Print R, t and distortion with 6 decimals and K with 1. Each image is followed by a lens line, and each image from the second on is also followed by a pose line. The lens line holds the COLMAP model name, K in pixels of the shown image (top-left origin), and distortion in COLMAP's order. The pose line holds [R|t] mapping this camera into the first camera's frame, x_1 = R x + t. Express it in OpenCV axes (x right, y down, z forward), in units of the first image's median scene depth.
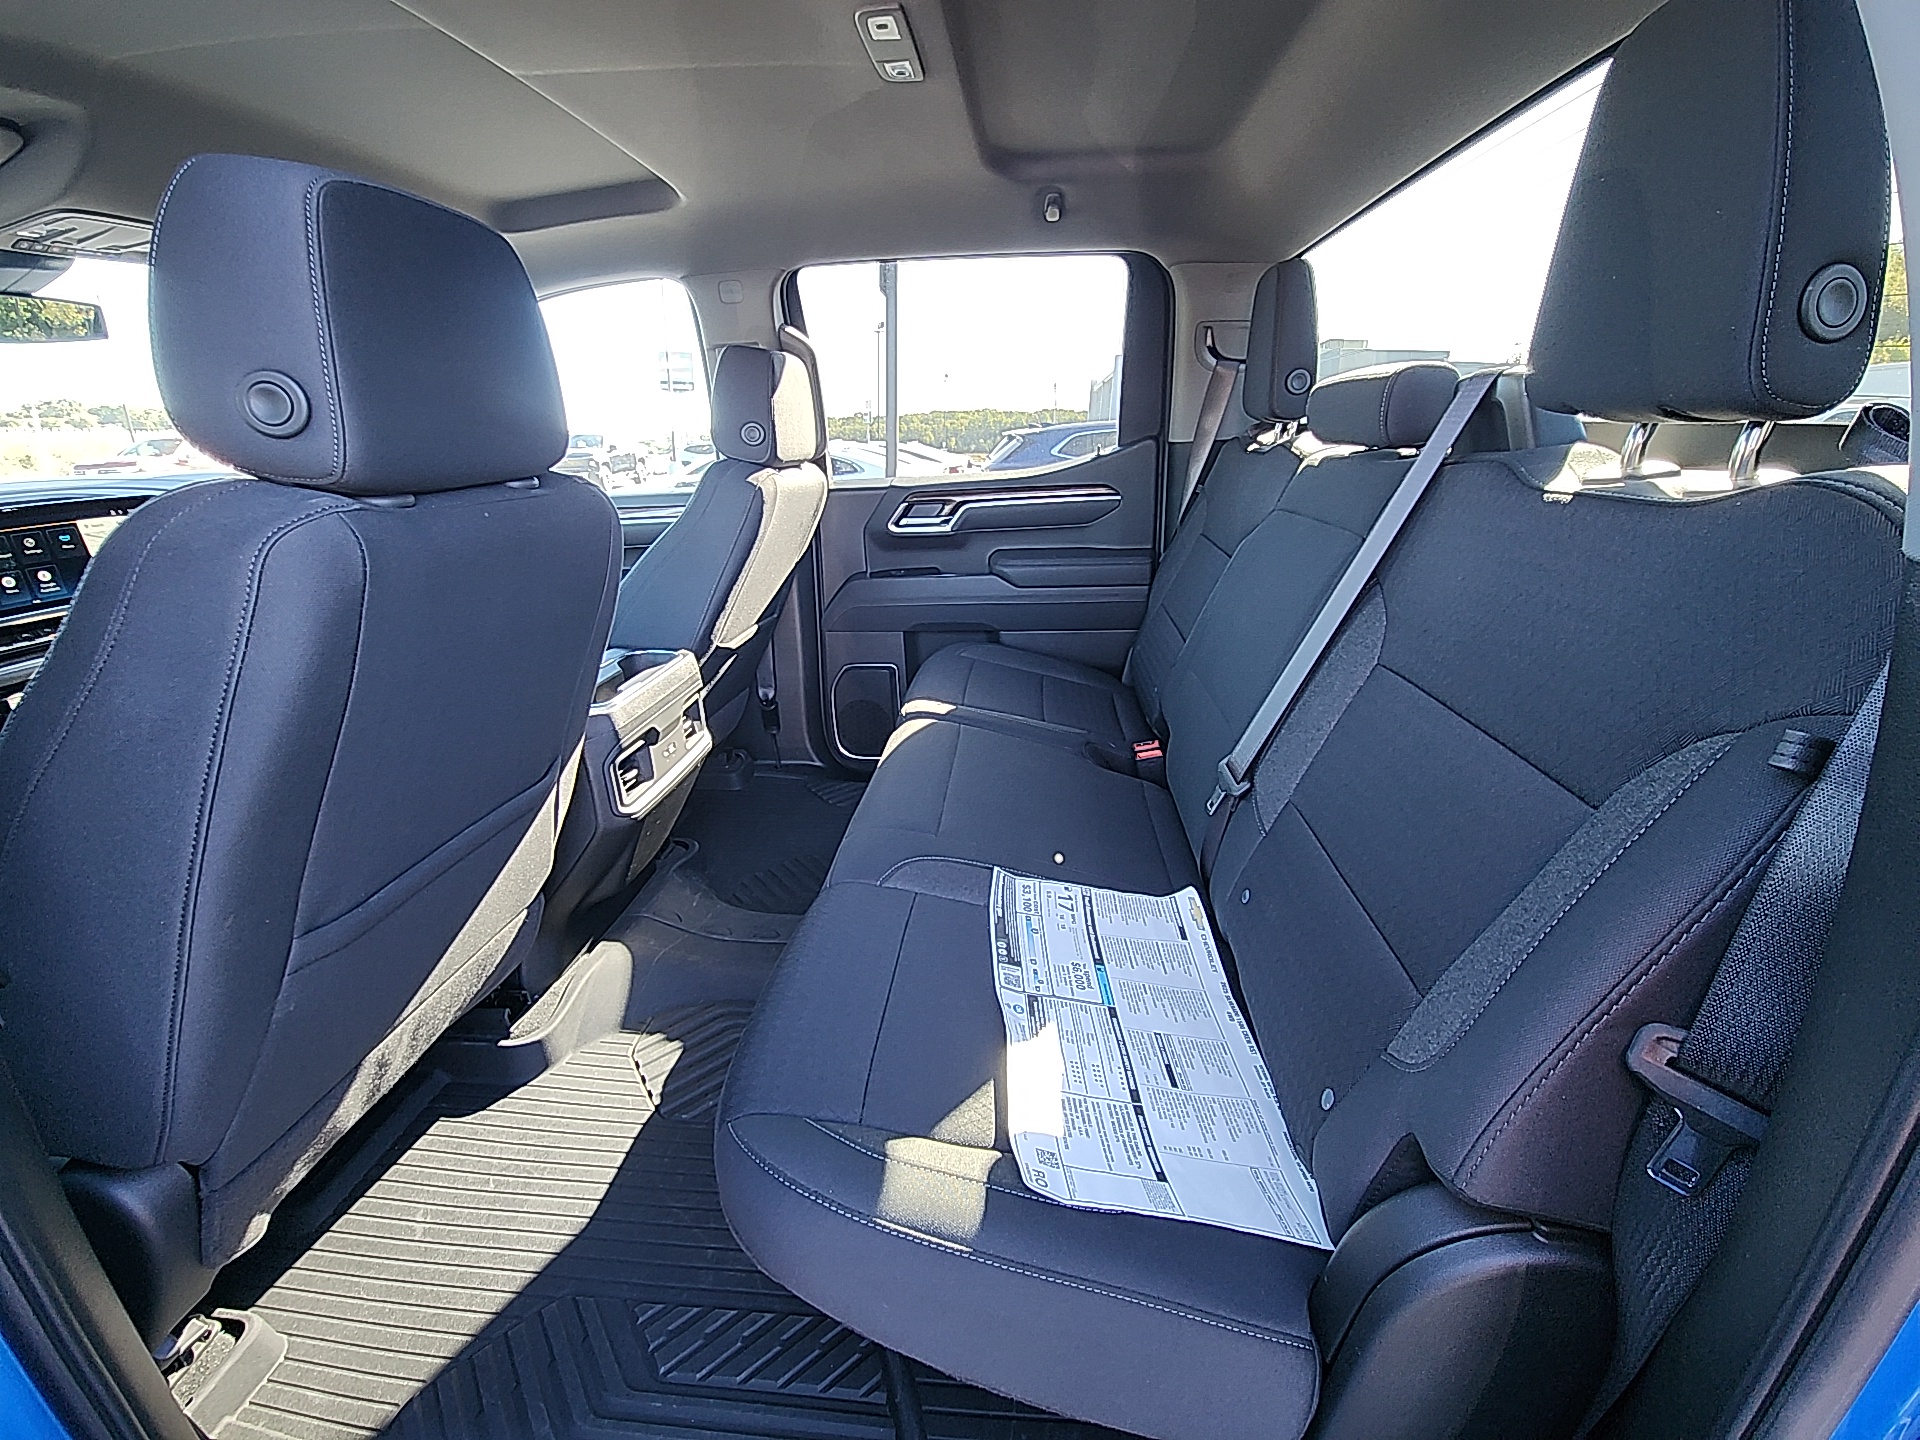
lens RADIAL K [[792.7, 0, 954.4], [0, 792.7, 703.8], [0, 0, 1]] dist [0.001120, -0.003056]
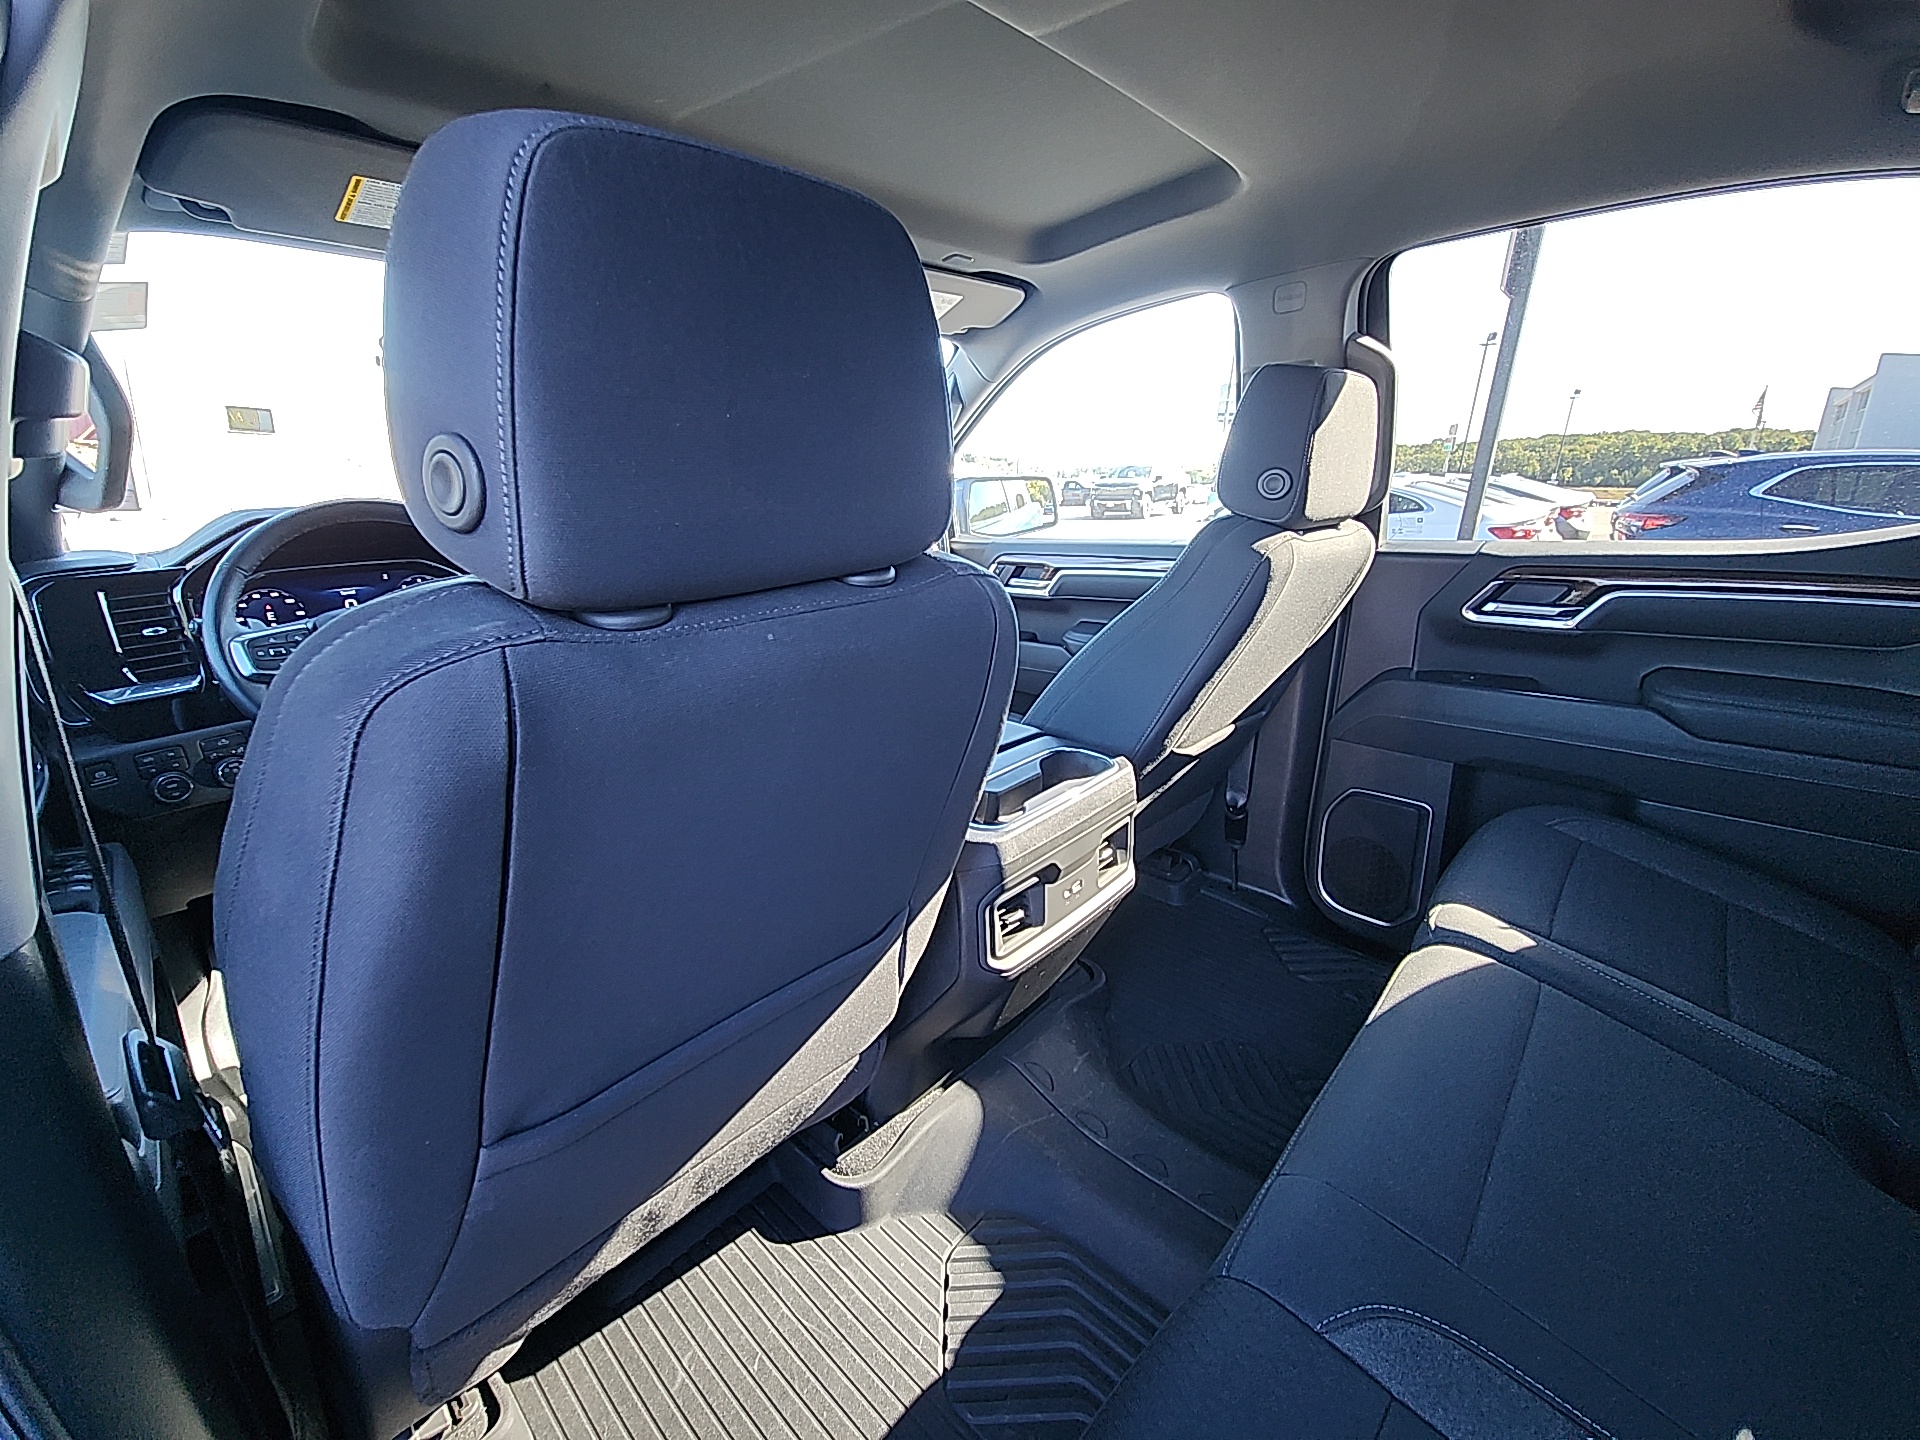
lens RADIAL K [[770.9, 0, 953.0], [0, 770.9, 697.8], [0, 0, 1]] dist [0.007874, -0.003554]
pose [[0.796249, 0.176230, -0.578731, -0.046716], [-0.194162, 0.980466, 0.031424, -0.119331], [0.572964, 0.087346, 0.814913, 0.286006]]
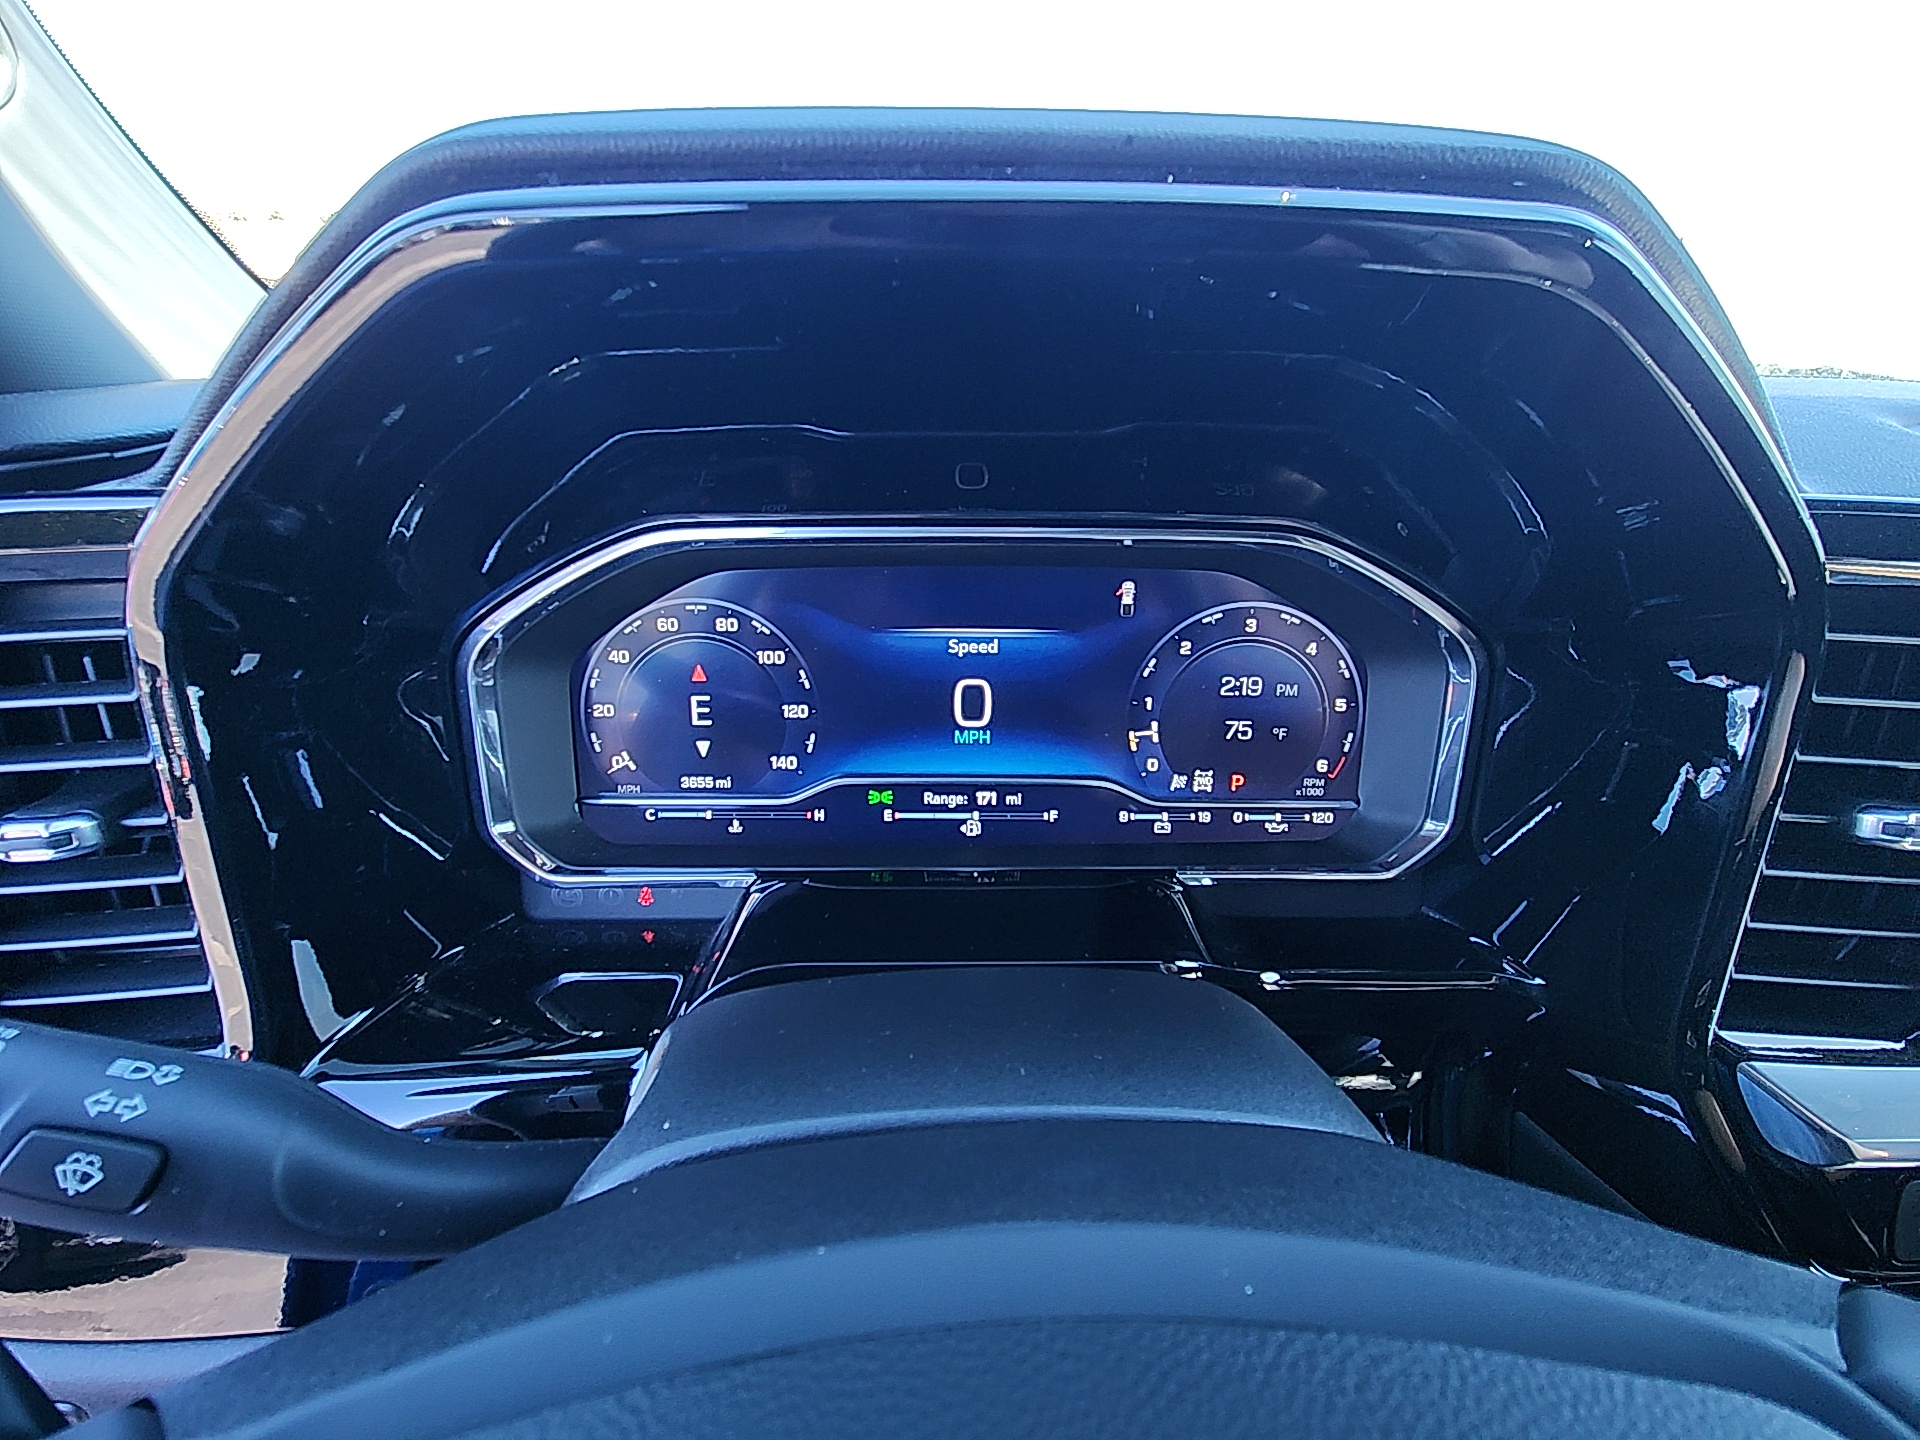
lens RADIAL K [[779.9, 0, 954.4], [0, 779.9, 717.1], [0, 0, 1]] dist [0.001683, -0.000204]
pose [[0.117950, 0.396571, -0.910395, -1.013804], [-0.334297, 0.879140, 0.339645, -0.127979], [0.935058, 0.264282, 0.236267, 0.575018]]
